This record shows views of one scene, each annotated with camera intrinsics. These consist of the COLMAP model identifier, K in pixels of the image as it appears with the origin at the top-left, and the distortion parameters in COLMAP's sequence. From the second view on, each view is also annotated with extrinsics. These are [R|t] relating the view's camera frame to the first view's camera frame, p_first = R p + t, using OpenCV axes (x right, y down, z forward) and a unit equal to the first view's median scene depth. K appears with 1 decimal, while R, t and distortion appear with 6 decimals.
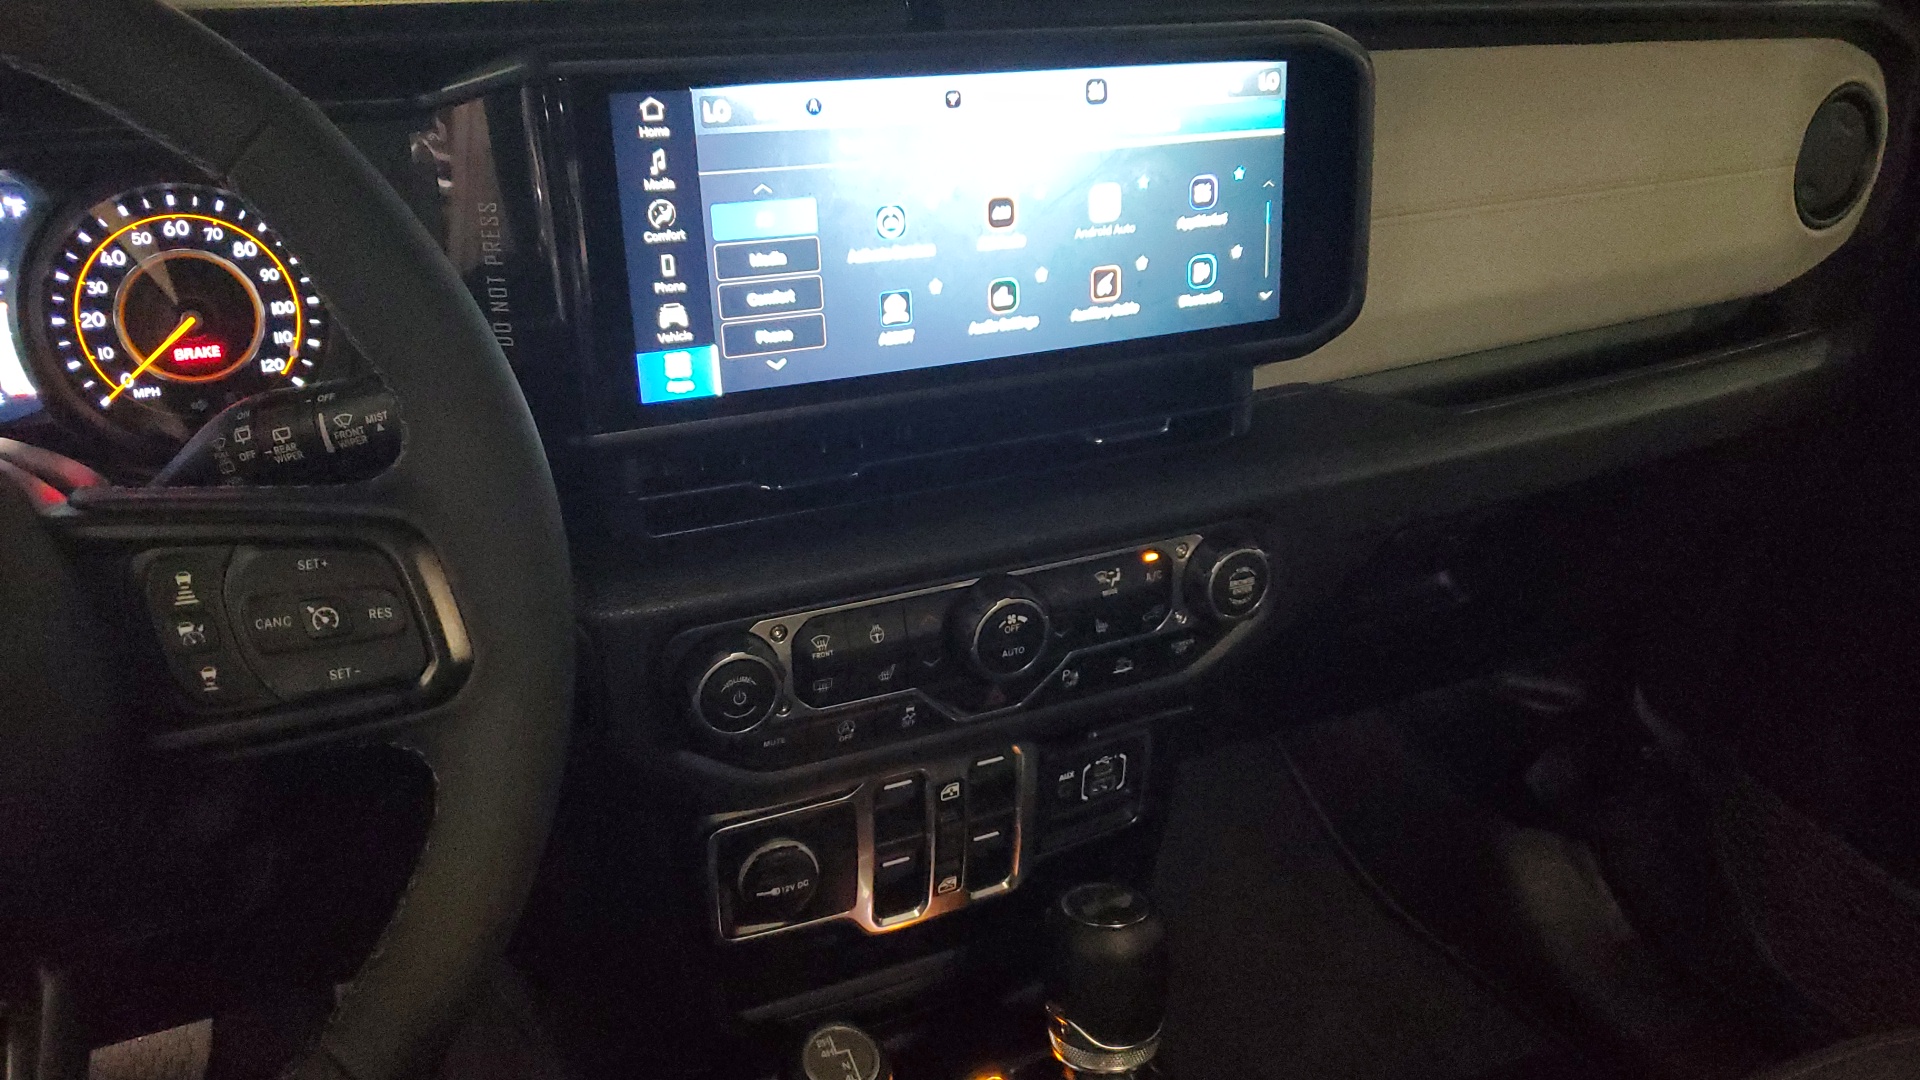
lens RADIAL K [[1480.6, 0, 953.8], [0, 1480.6, 541.7], [0, 0, 1]] dist [0.037549, -0.046780]
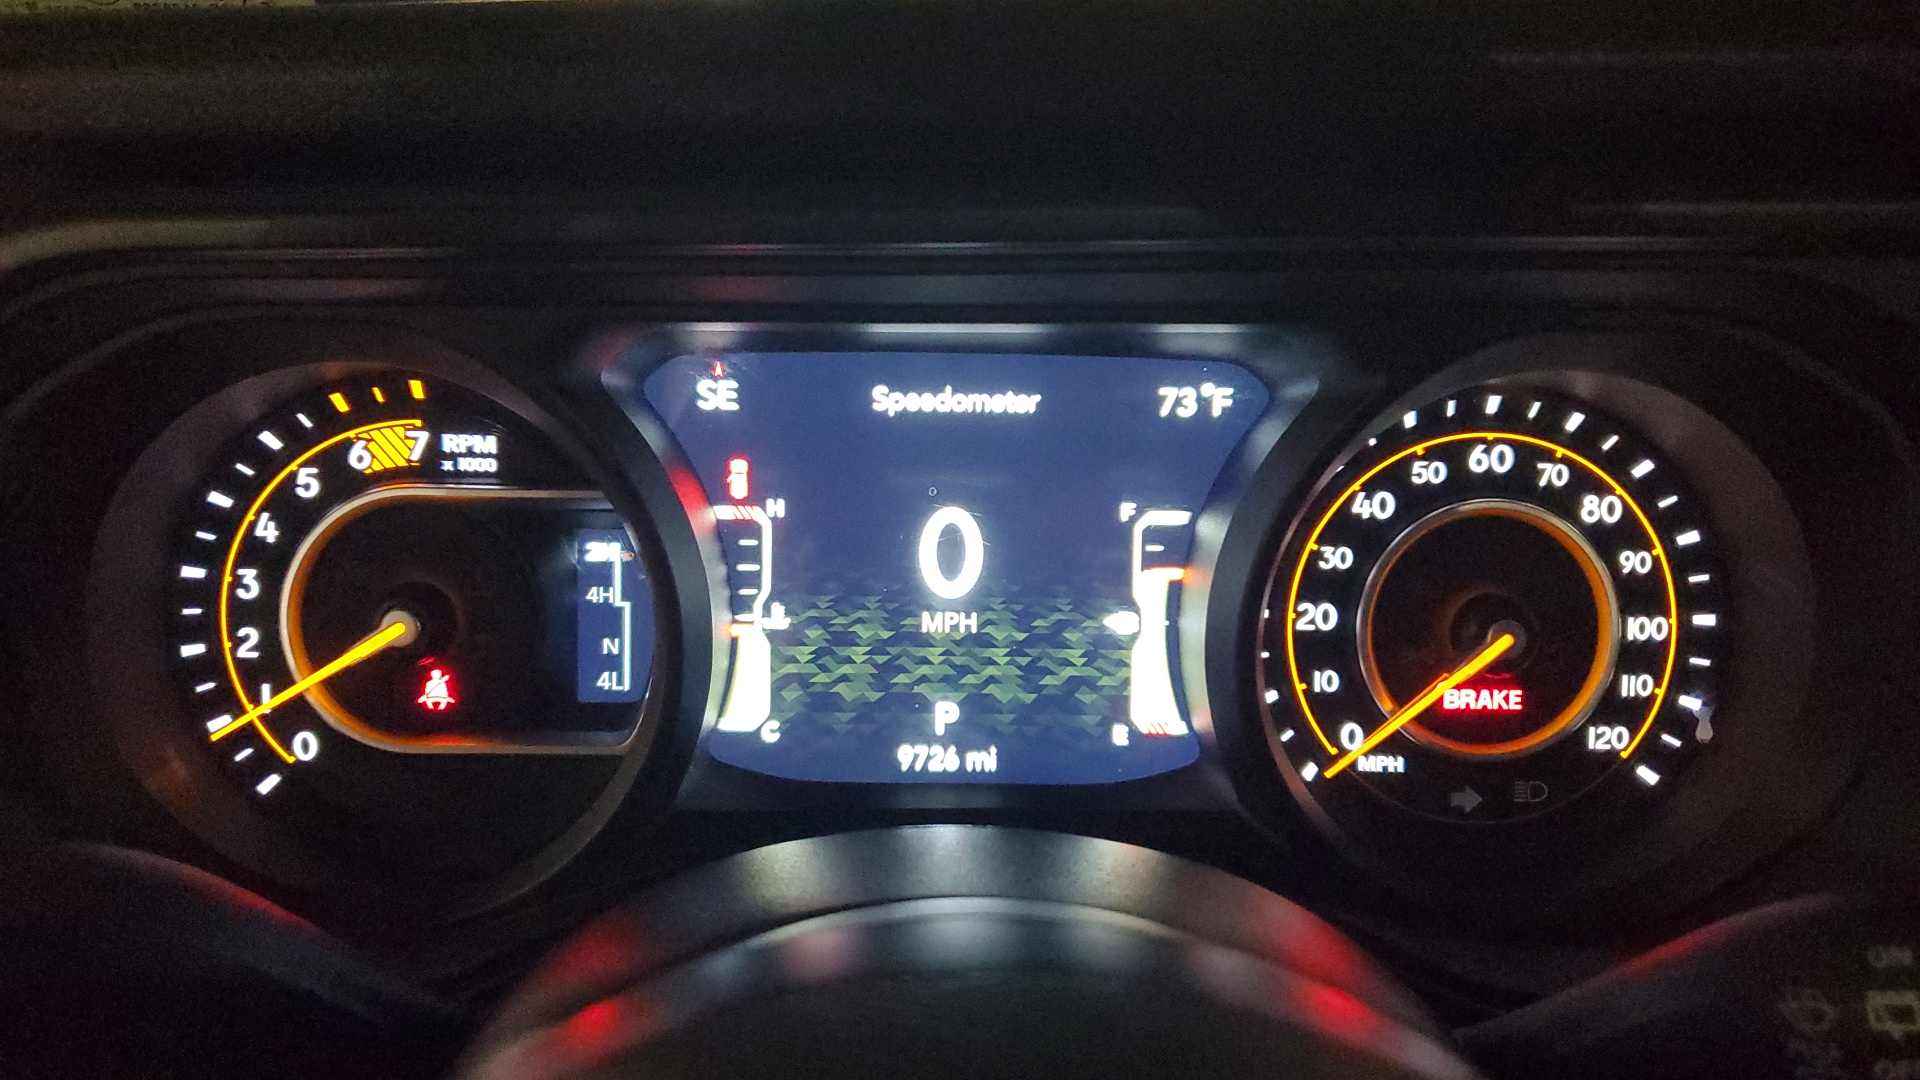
lens RADIAL K [[1510.8, 0, 945.0], [0, 1510.8, 548.7], [0, 0, 1]] dist [-0.003335, -0.000652]
pose [[0.902284, 0.118992, -0.414397, -0.462273], [-0.166240, 0.982856, -0.079739, -0.104710], [0.397804, 0.140837, 0.906596, 0.447446]]
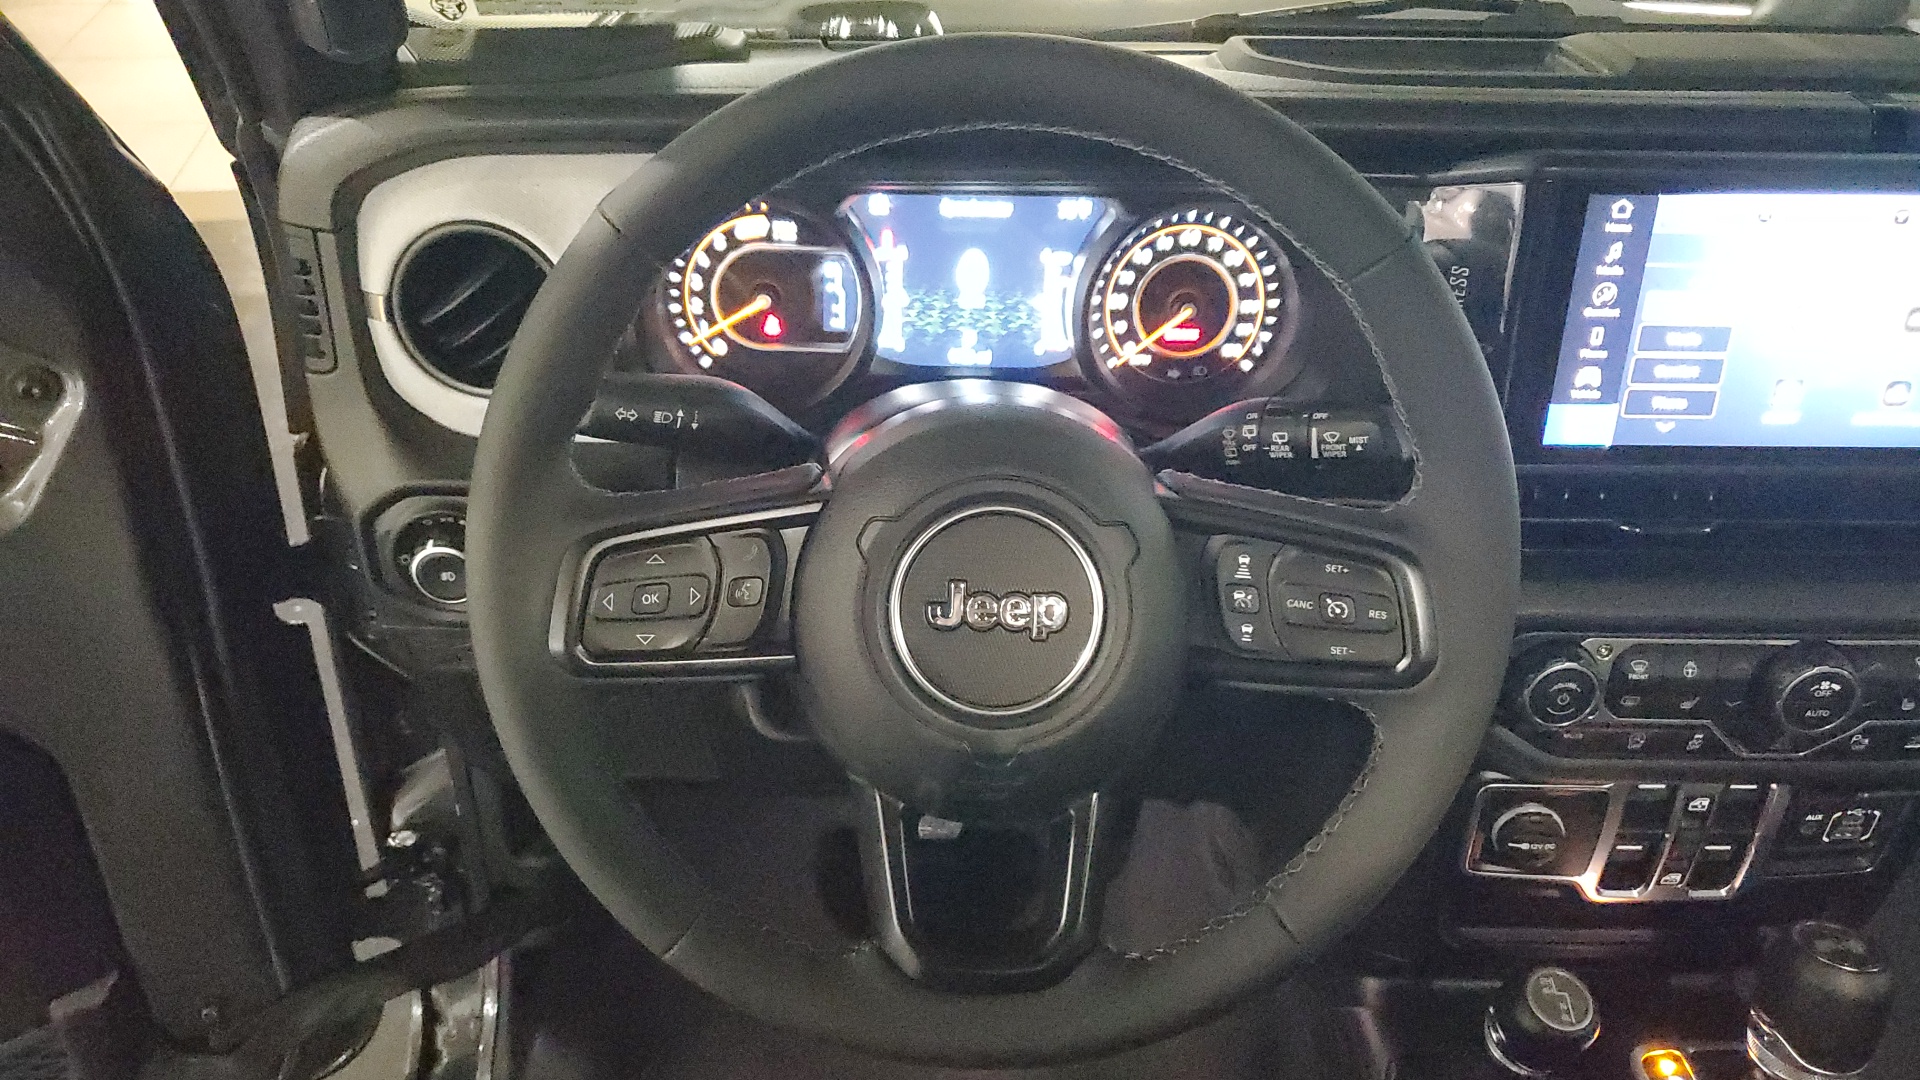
lens RADIAL K [[1480.6, 0, 974.0], [0, 1480.6, 557.9], [0, 0, 1]] dist [0.037549, -0.046780]
pose [[0.911601, 0.219424, -0.347616, -0.181535], [-0.177796, 0.972896, 0.147858, -0.095450], [0.370638, -0.072983, 0.925906, -0.270210]]
